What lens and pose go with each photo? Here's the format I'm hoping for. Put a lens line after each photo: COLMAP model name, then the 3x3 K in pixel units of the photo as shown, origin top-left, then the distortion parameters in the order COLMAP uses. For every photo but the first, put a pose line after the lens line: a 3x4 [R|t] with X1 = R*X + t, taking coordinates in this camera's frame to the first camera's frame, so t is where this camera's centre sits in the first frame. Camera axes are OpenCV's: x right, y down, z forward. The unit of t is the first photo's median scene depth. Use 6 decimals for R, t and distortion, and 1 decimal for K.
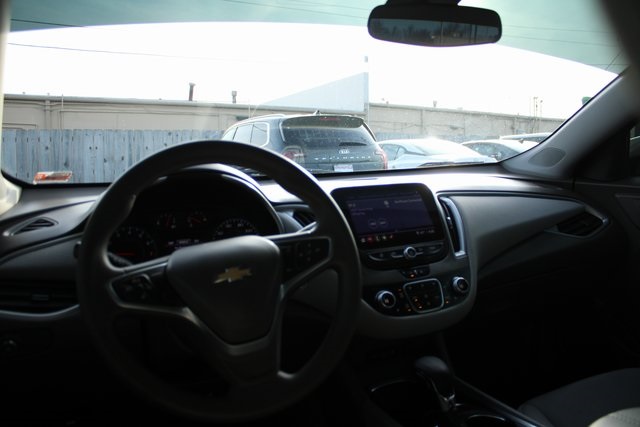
lens RADIAL K [[617.0, 0, 320.0], [0, 617.0, 213.5], [0, 0, 1]] dist [-0.009492, -0.002123]
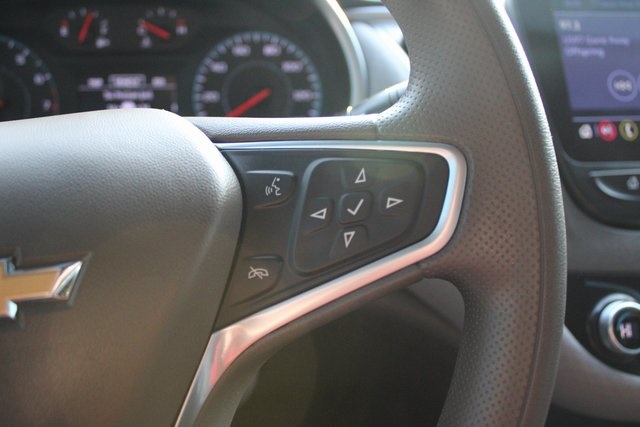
lens RADIAL K [[654.8, 0, 320.0], [0, 654.8, 213.5], [0, 0, 1]] dist [-0.083367, -0.000624]
pose [[0.953489, 0.156334, -0.257717, 0.028203], [-0.077618, 0.953498, 0.291235, -0.006369], [0.291262, -0.257686, 0.921284, 0.611146]]
